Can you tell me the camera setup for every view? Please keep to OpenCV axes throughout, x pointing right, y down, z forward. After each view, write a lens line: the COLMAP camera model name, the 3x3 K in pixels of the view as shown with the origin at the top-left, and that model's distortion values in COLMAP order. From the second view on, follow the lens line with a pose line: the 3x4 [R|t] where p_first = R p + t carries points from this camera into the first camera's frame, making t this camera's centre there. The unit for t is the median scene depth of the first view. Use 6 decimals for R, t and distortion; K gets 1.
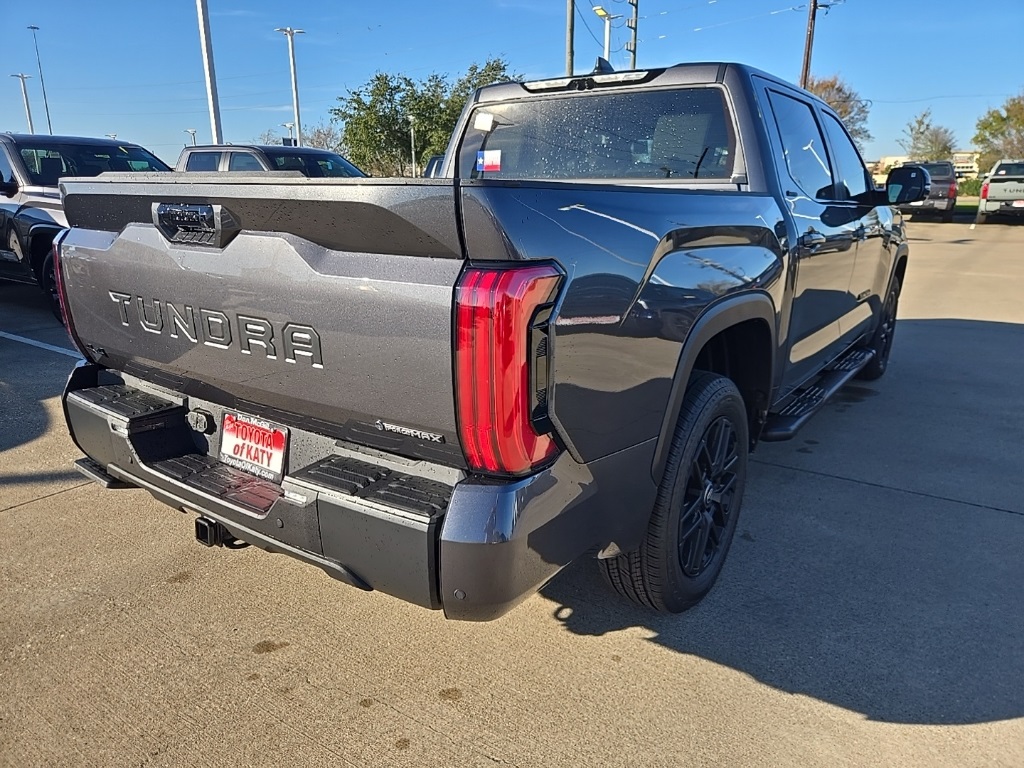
lens RADIAL K [[690.7, 0, 512.0], [0, 690.7, 384.0], [0, 0, 1]] dist [0.042808, -0.028093]
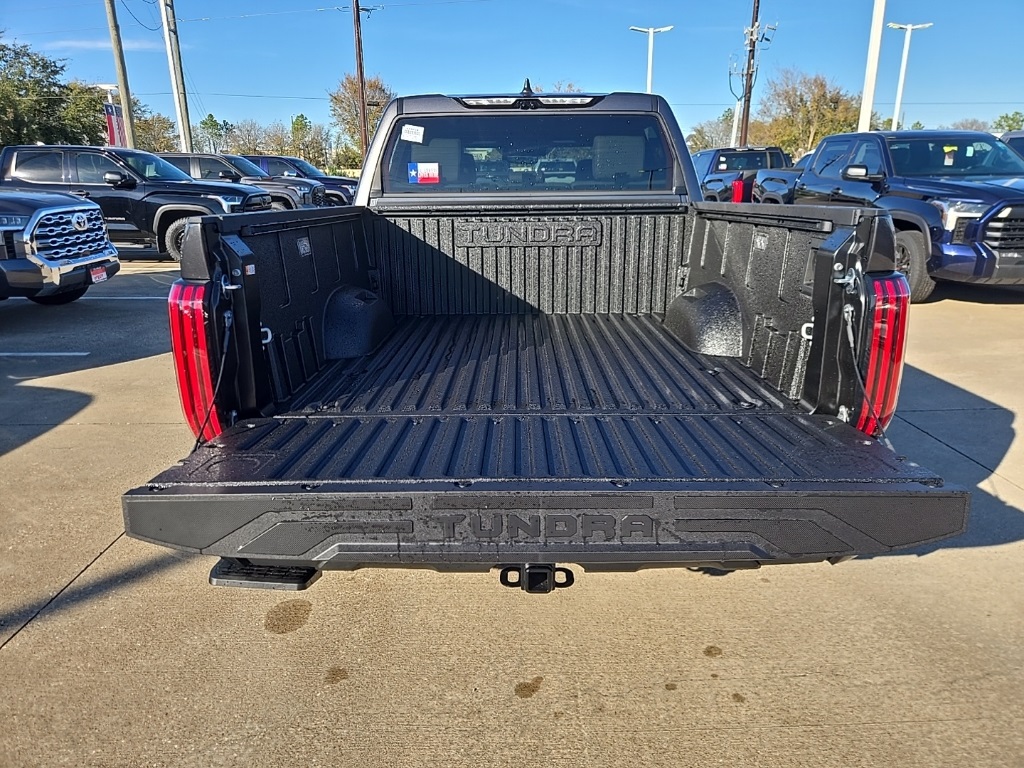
lens RADIAL K [[690.7, 0, 512.0], [0, 690.7, 384.0], [0, 0, 1]] dist [0.042808, -0.028093]
pose [[0.818143, -0.172073, 0.548665, -0.614383], [0.165965, 0.984231, 0.061197, -0.076765], [-0.550543, 0.040992, 0.833800, 0.138125]]
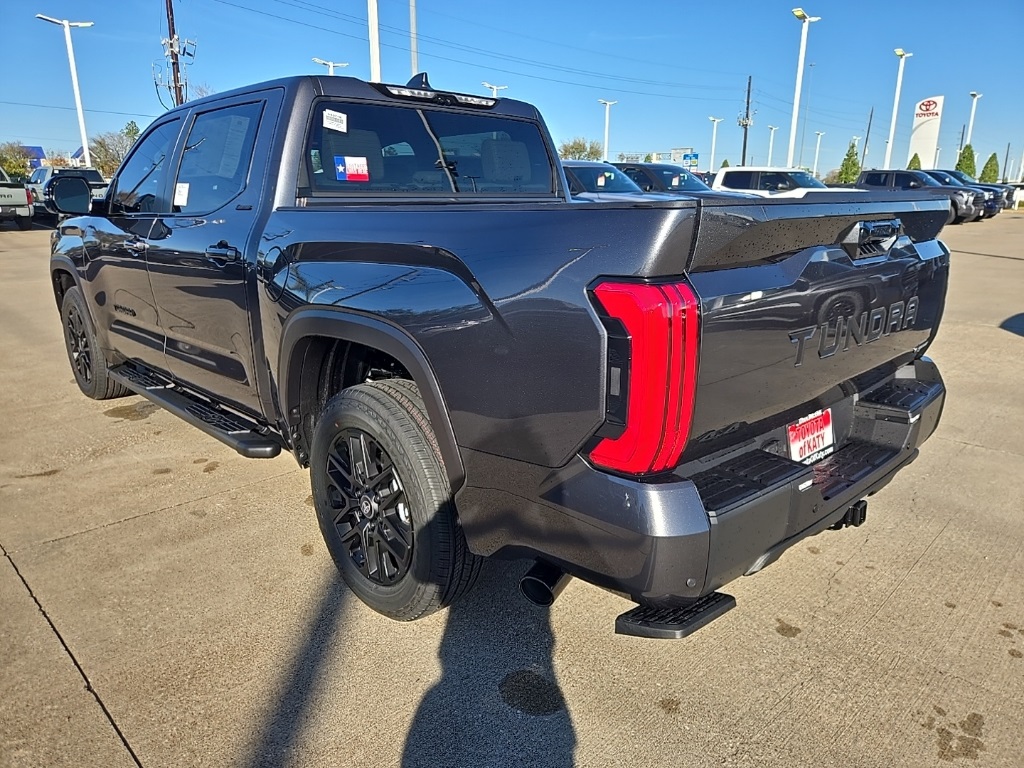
lens RADIAL K [[690.7, 0, 512.0], [0, 690.7, 384.0], [0, 0, 1]] dist [0.042808, -0.028093]
pose [[0.183639, -0.258116, 0.948500, -1.002474], [0.263868, 0.942440, 0.205379, -0.232903], [-0.946916, 0.212563, 0.241177, 0.786023]]
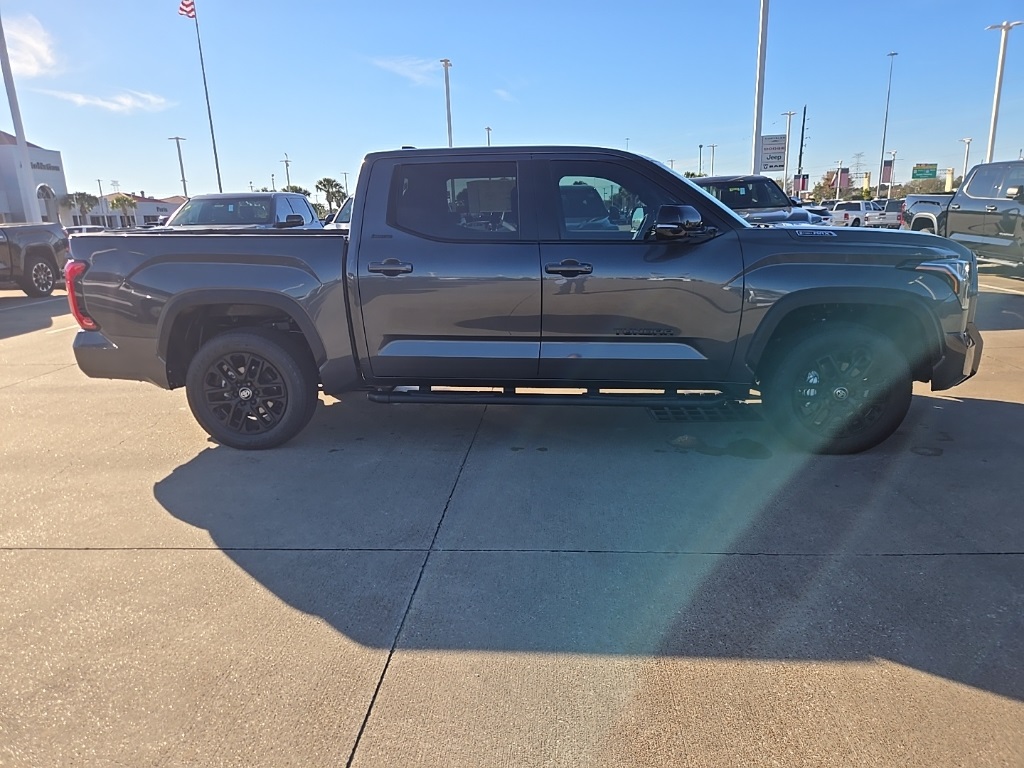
lens RADIAL K [[690.7, 0, 512.0], [0, 690.7, 384.0], [0, 0, 1]] dist [0.042808, -0.028093]
pose [[0.502149, 0.192962, -0.842978, 1.780631], [-0.207088, 0.973257, 0.099425, -0.161354], [0.839620, 0.124644, 0.528680, 0.476919]]
